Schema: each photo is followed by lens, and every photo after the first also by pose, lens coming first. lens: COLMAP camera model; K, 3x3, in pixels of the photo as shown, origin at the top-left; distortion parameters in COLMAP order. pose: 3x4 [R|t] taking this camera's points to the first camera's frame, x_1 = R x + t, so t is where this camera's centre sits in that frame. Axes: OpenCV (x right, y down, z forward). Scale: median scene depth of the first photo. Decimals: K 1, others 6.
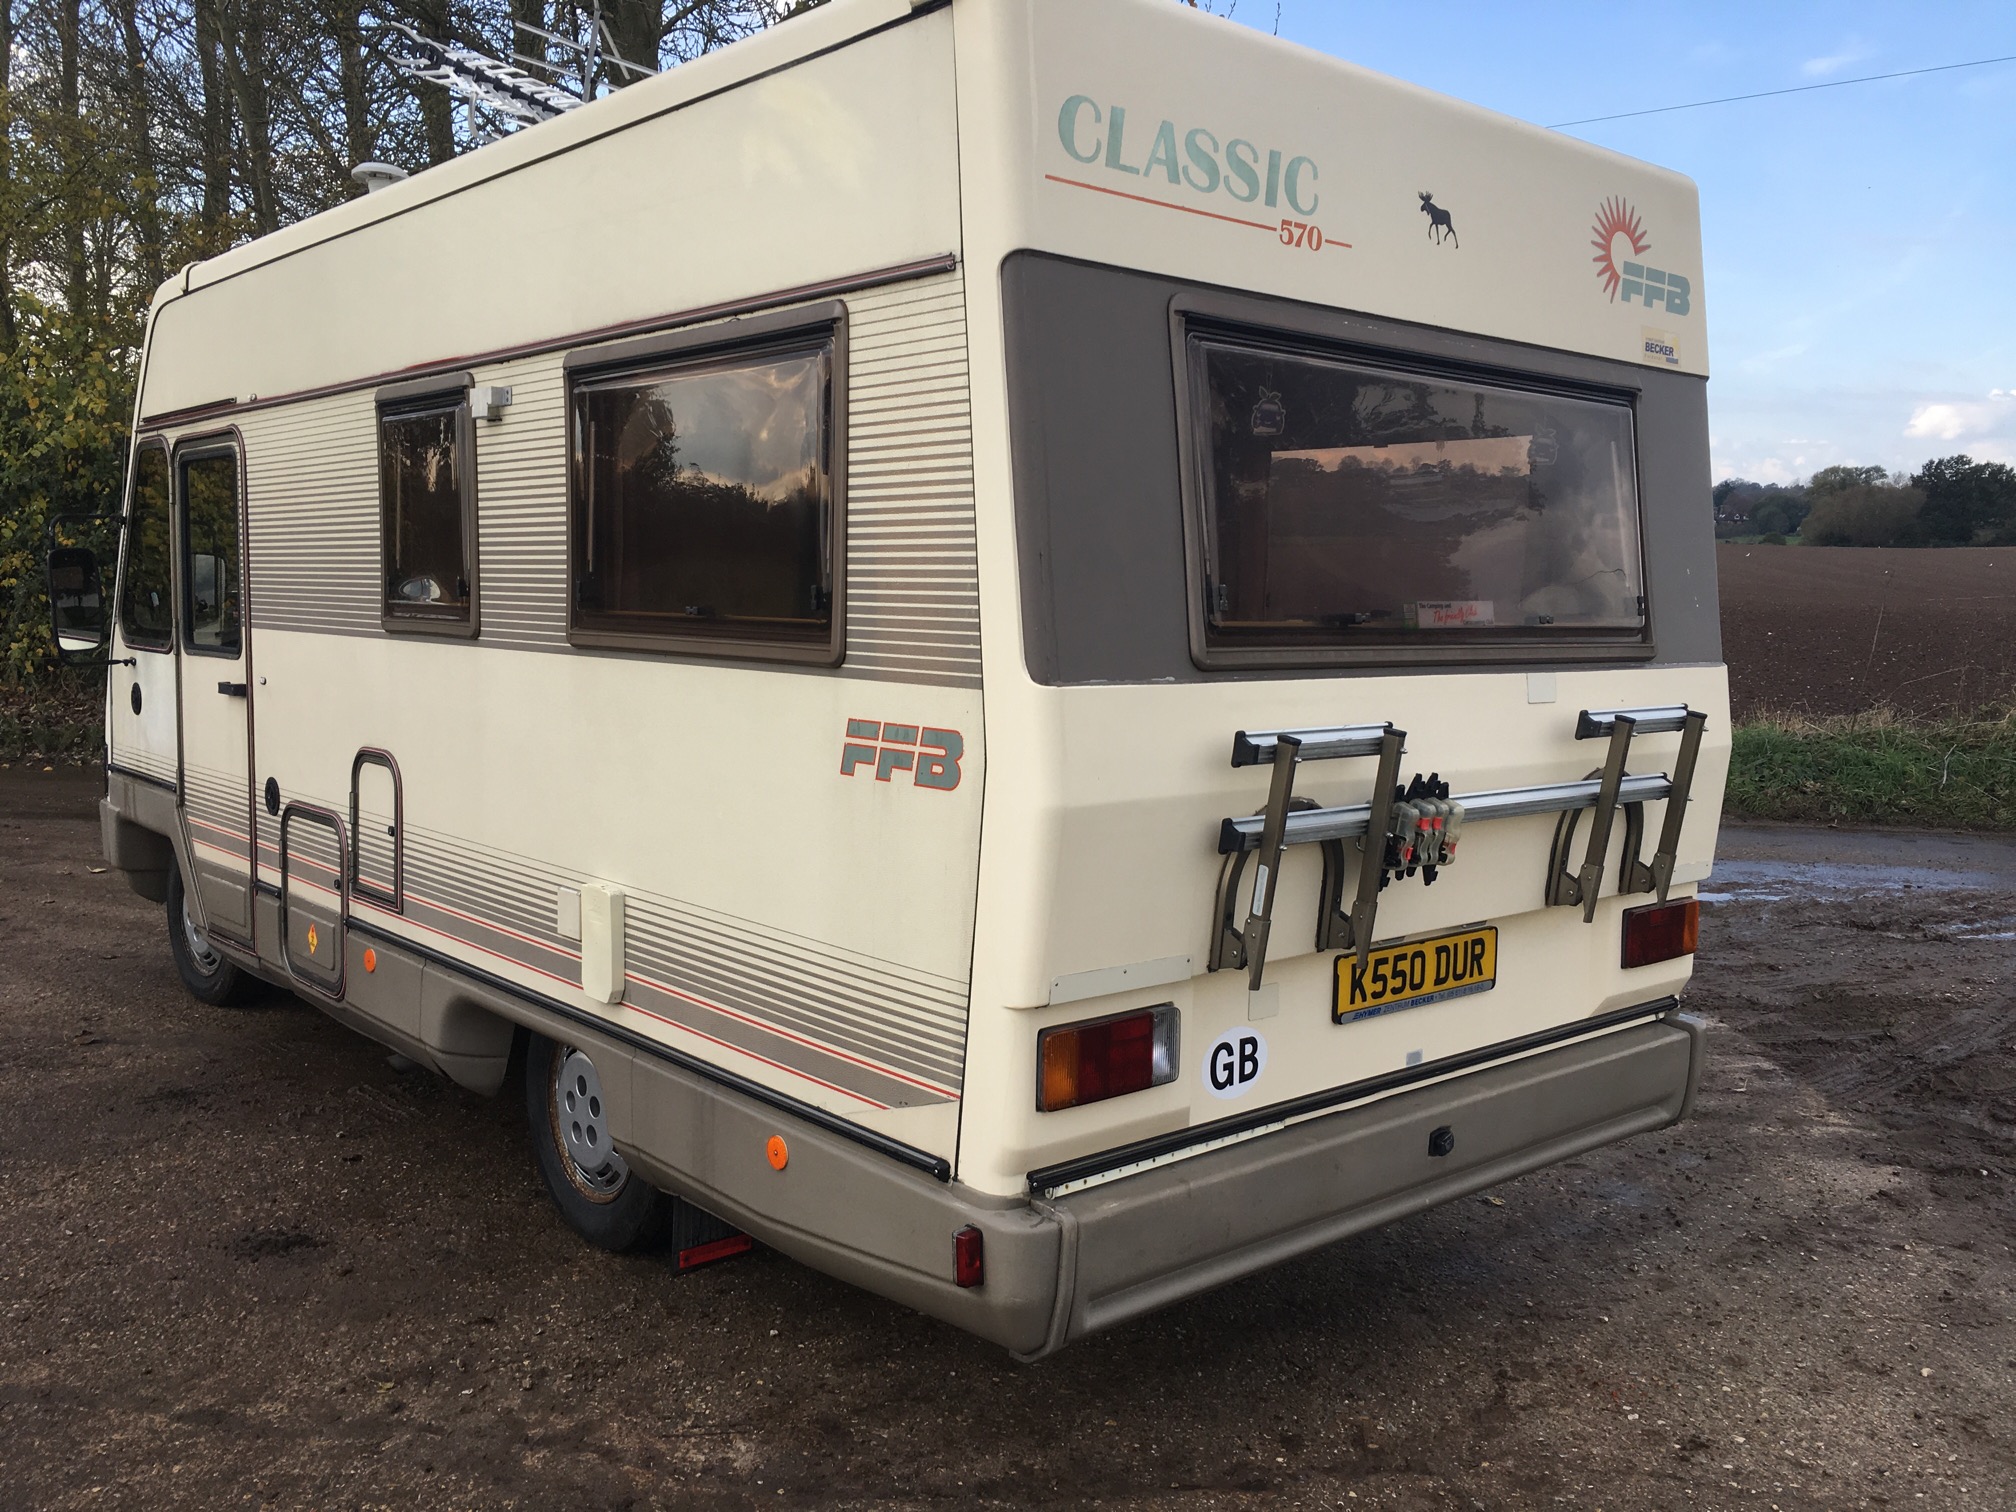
lens RADIAL K [[1684.8, 0, 966.7], [0, 1684.8, 769.6], [0, 0, 1]] dist [0.079006, -0.087512]
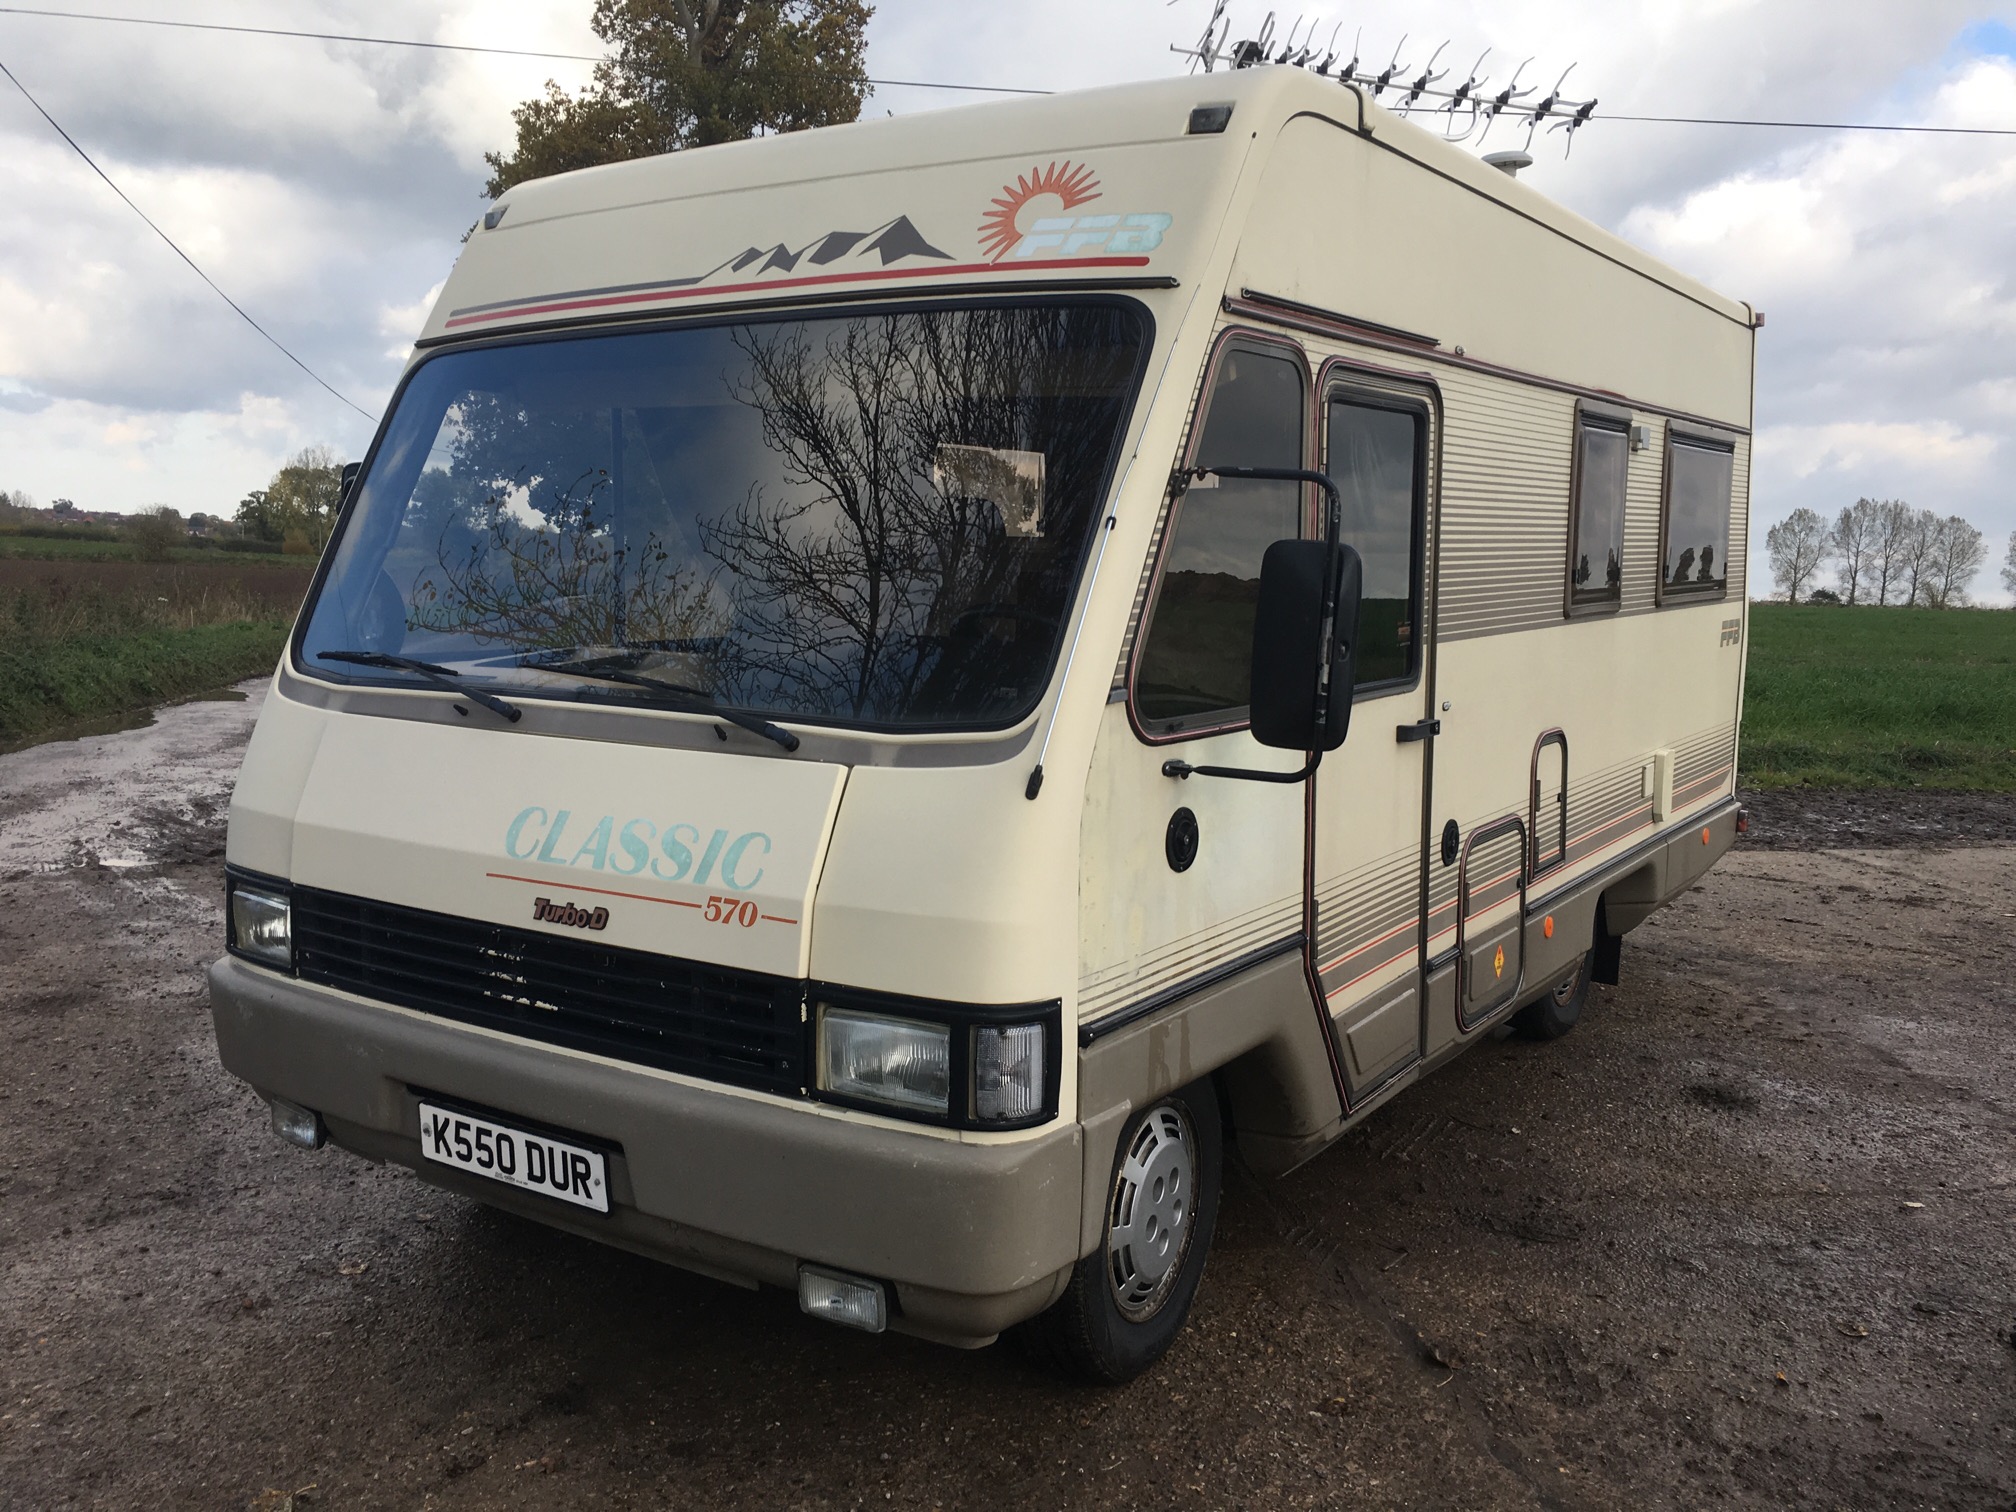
lens RADIAL K [[1710.1, 0, 977.9], [0, 1710.1, 759.1], [0, 0, 1]] dist [0.078096, -0.093364]
pose [[-0.257675, -0.143945, 0.955449, -1.139433], [0.089547, 0.981027, 0.171949, -0.187666], [-0.962073, 0.129865, -0.239897, 1.415992]]
